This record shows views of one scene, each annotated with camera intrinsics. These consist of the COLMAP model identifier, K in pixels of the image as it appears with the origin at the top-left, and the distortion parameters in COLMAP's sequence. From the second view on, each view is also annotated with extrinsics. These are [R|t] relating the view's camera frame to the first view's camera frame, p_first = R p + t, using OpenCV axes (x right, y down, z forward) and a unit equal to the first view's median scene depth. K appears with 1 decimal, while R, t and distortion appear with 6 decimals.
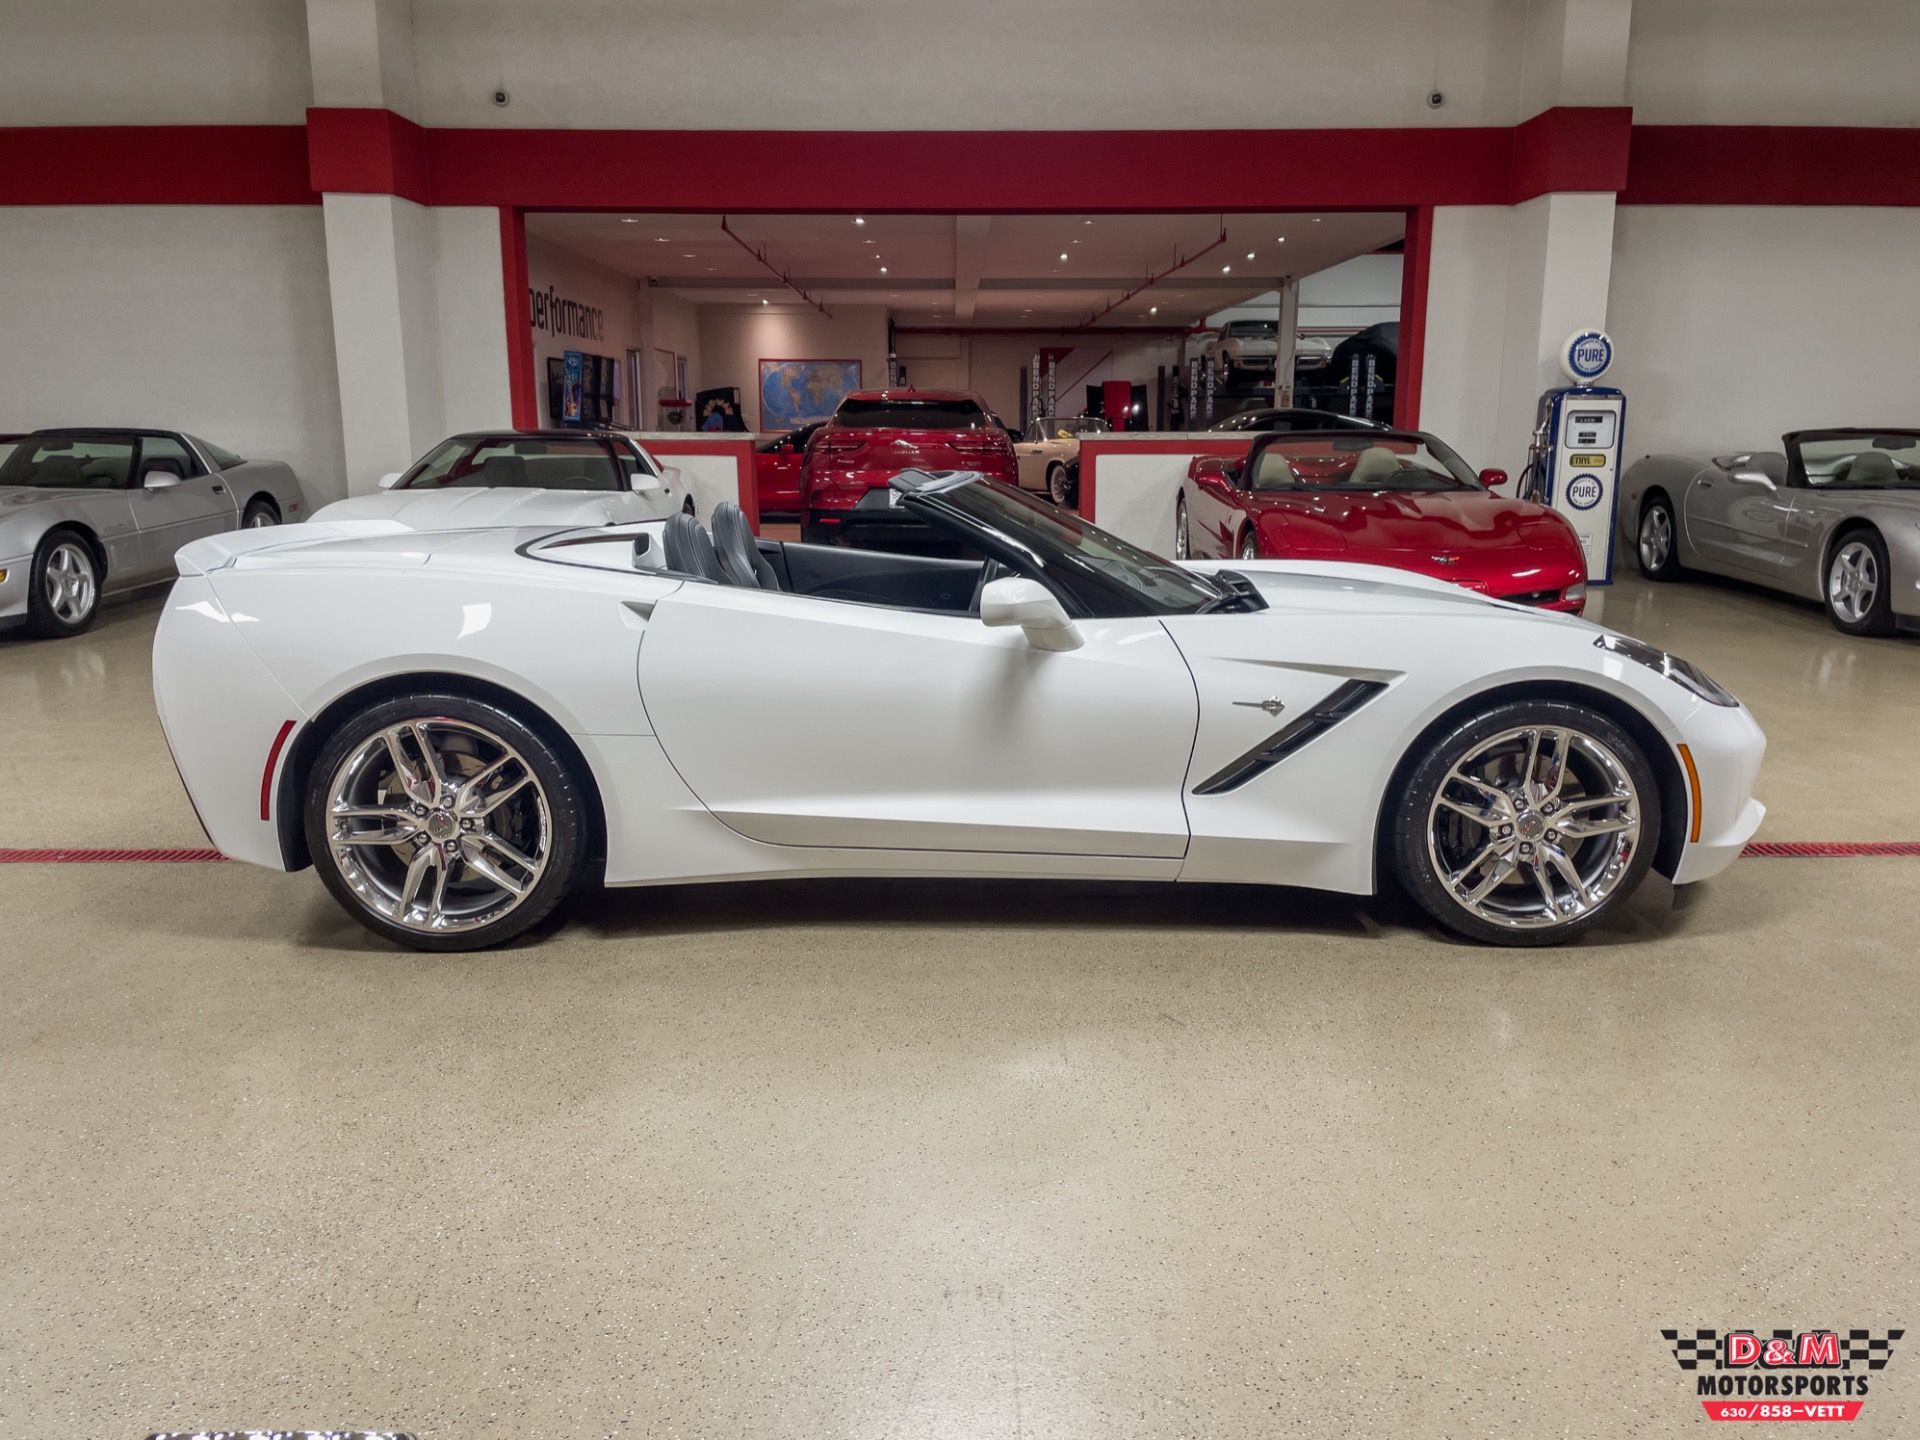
lens RADIAL K [[1460.0, 0, 960.0], [0, 1460.0, 720.0], [0, 0, 1]] dist [0.073329, -0.095667]
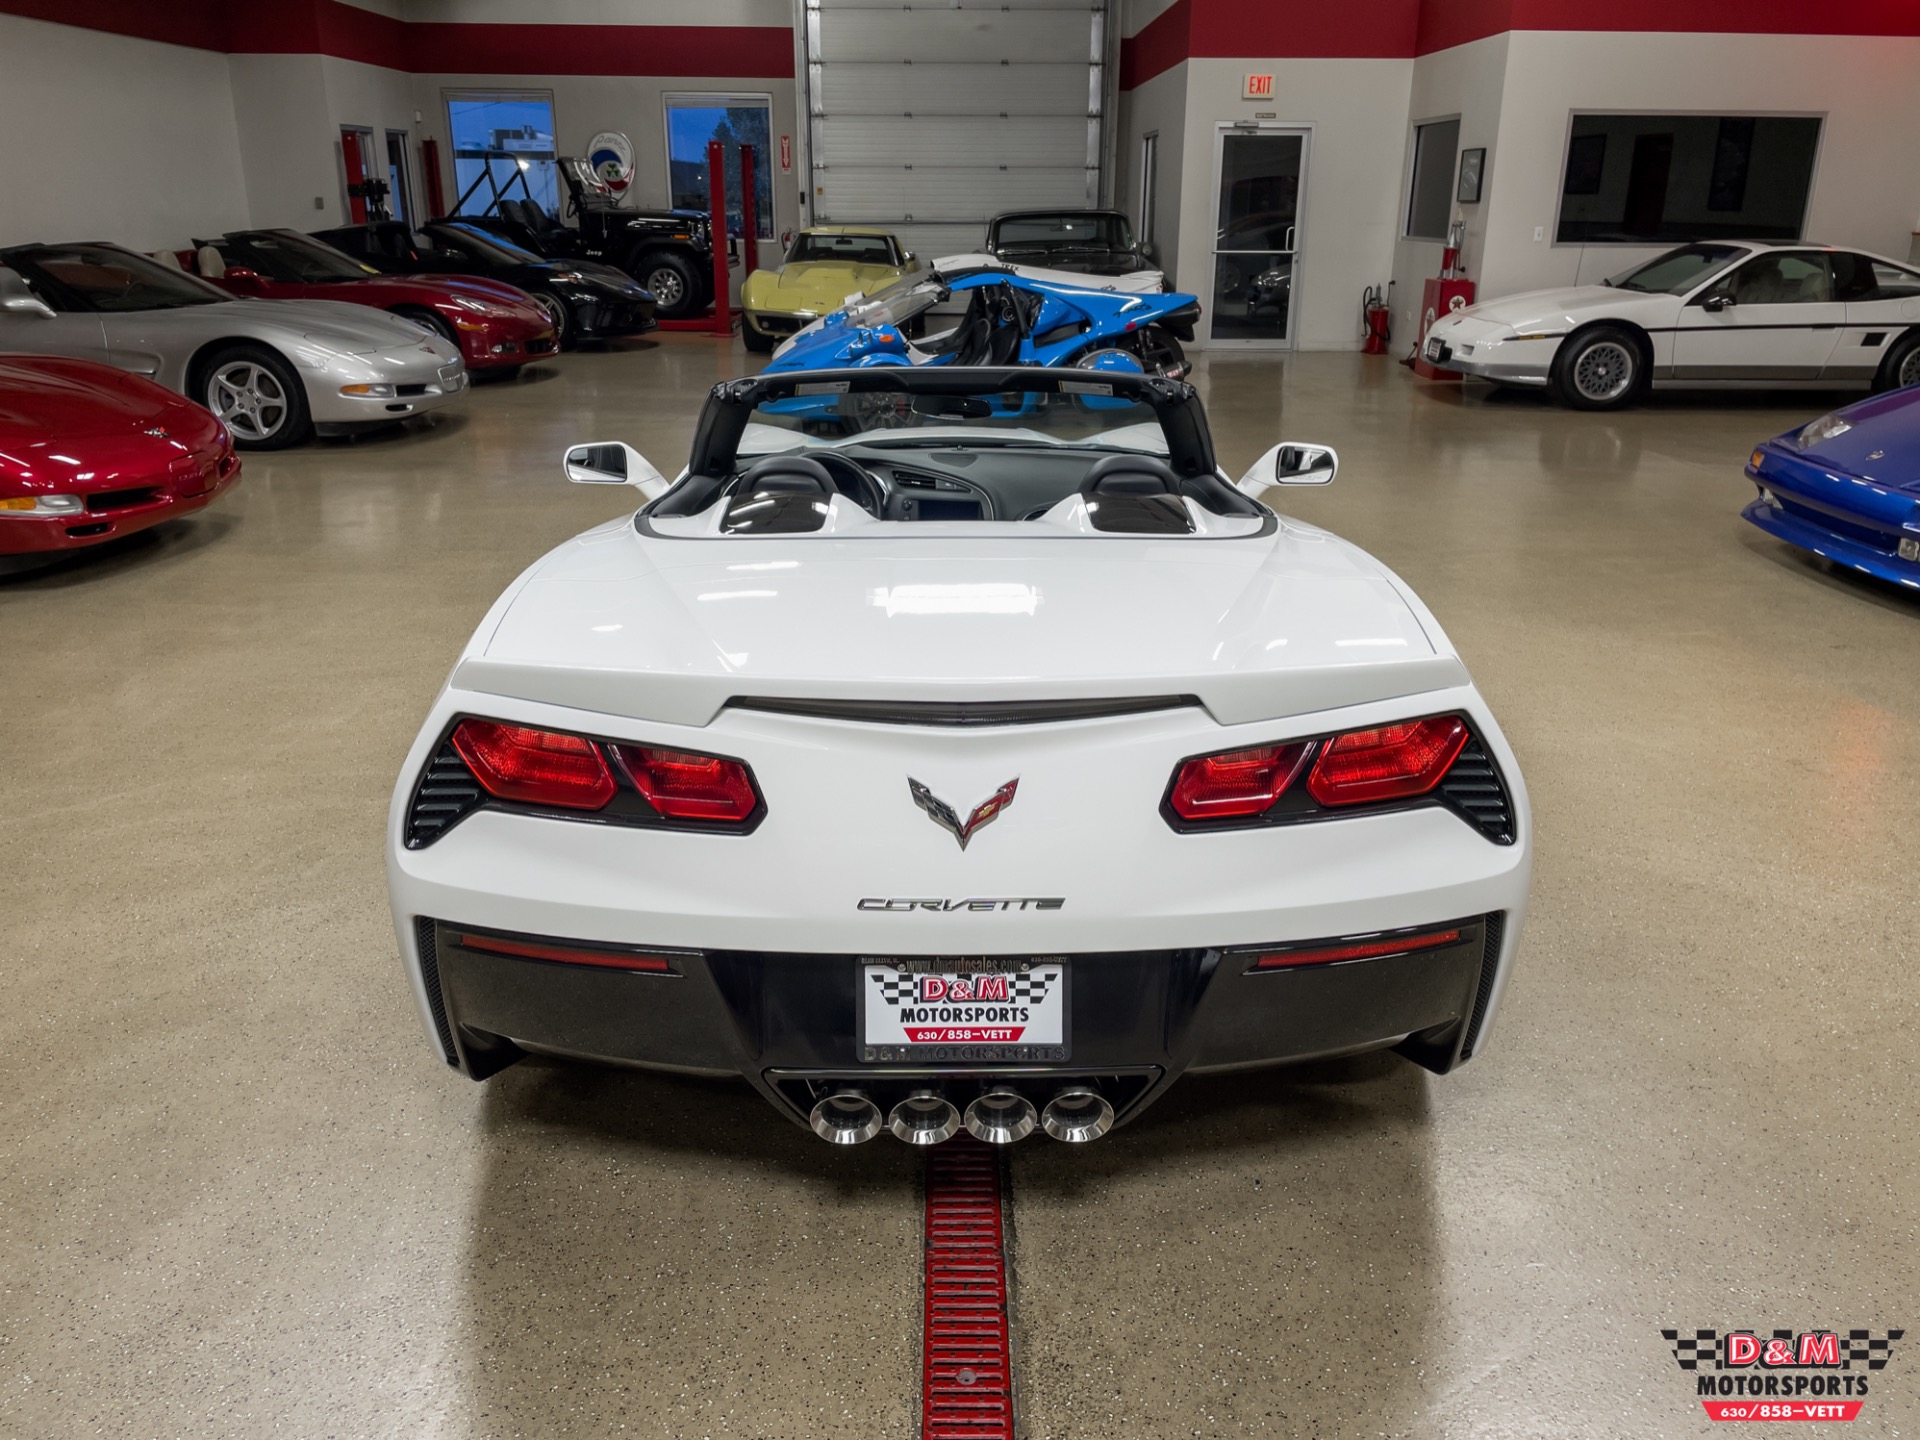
lens RADIAL K [[1470.0, 0, 968.4], [0, 1470.0, 717.3], [0, 0, 1]] dist [0.076809, -0.099604]
pose [[-0.006184, -0.331934, 0.943282, -0.360258], [0.195238, 0.924746, 0.326691, -0.103688], [-0.980736, 0.186185, 0.059088, 0.388601]]
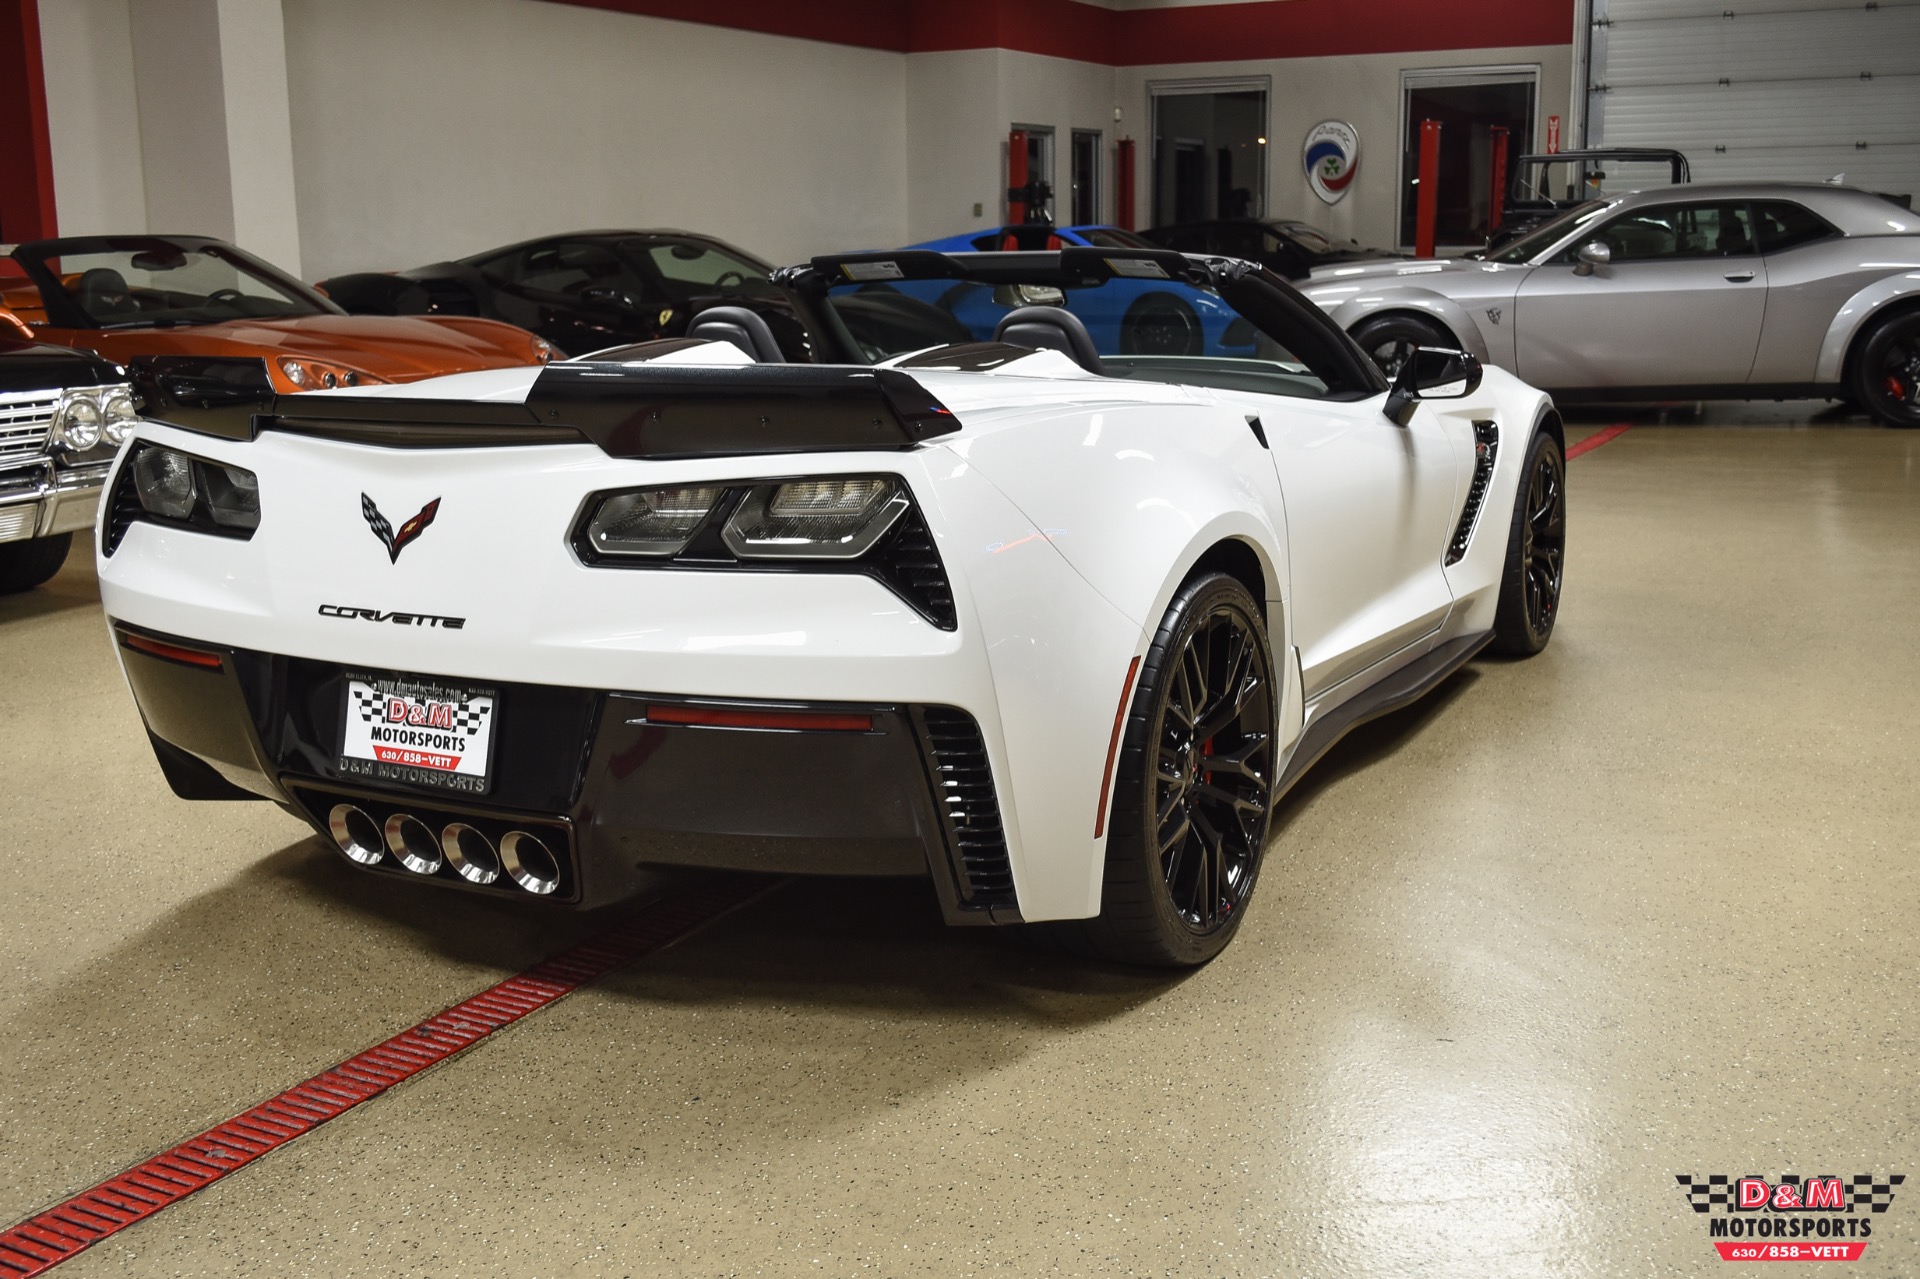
lens RADIAL K [[1978.6, 0, 944.3], [0, 1978.6, 665.6], [0, 0, 1]] dist [0.008743, -0.023987]
pose [[0.470888, -0.193227, 0.860771, -0.388077], [0.186578, 0.975460, 0.116904, -0.033659], [-0.862237, 0.105552, 0.495385, 0.212684]]
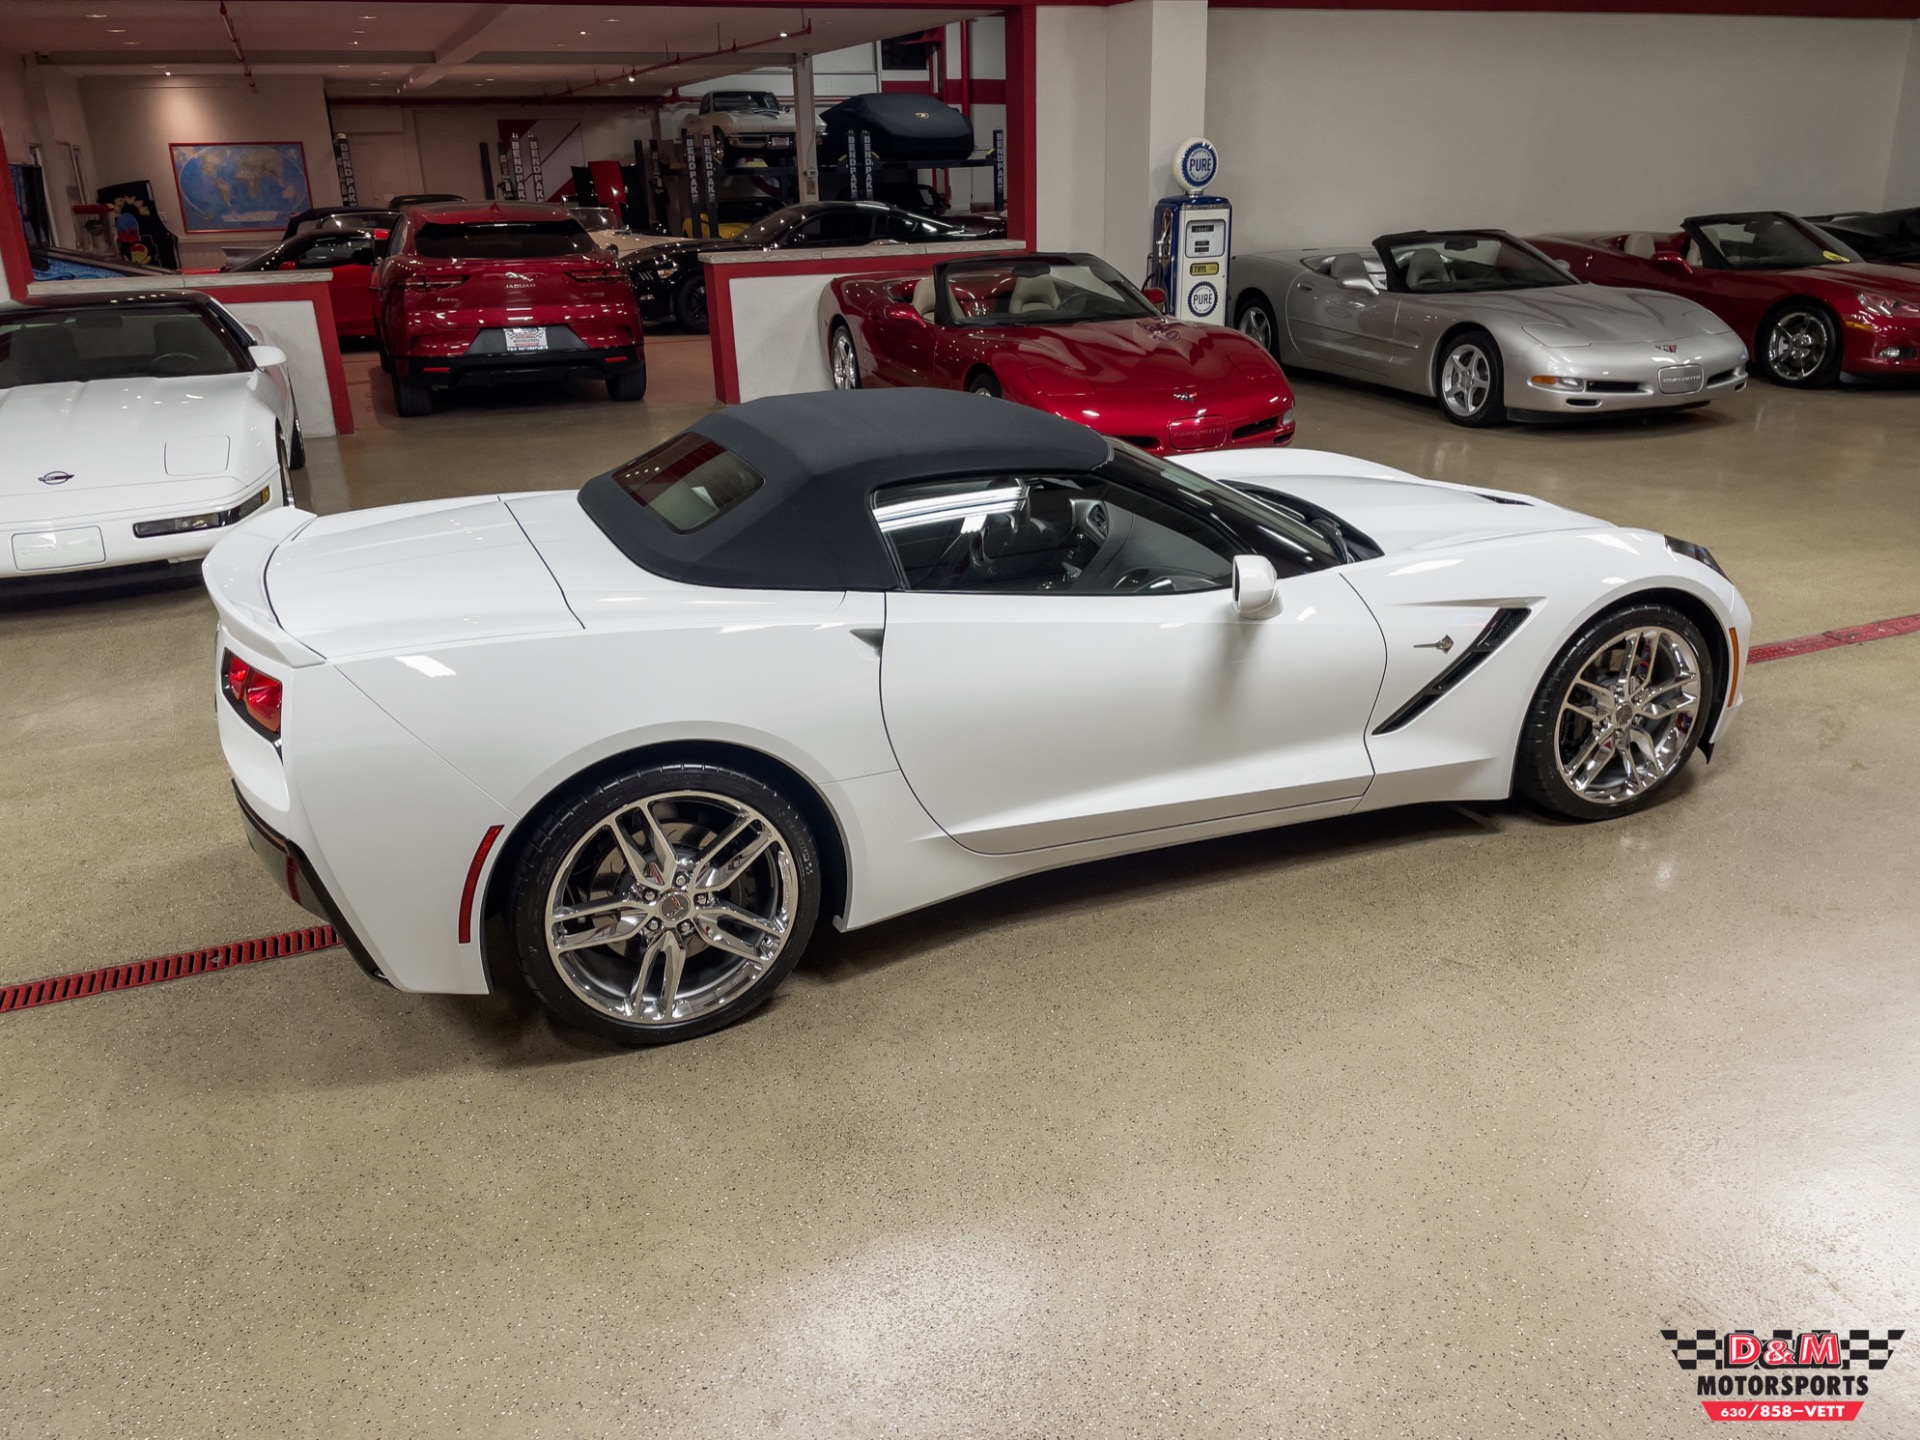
lens RADIAL K [[1460.0, 0, 960.0], [0, 1460.0, 720.0], [0, 0, 1]] dist [0.073329, -0.095667]
pose [[0.923554, -0.156822, 0.349934, -0.159700], [0.101443, 0.979959, 0.171435, -0.056374], [-0.369806, -0.122831, 0.920954, 0.047678]]
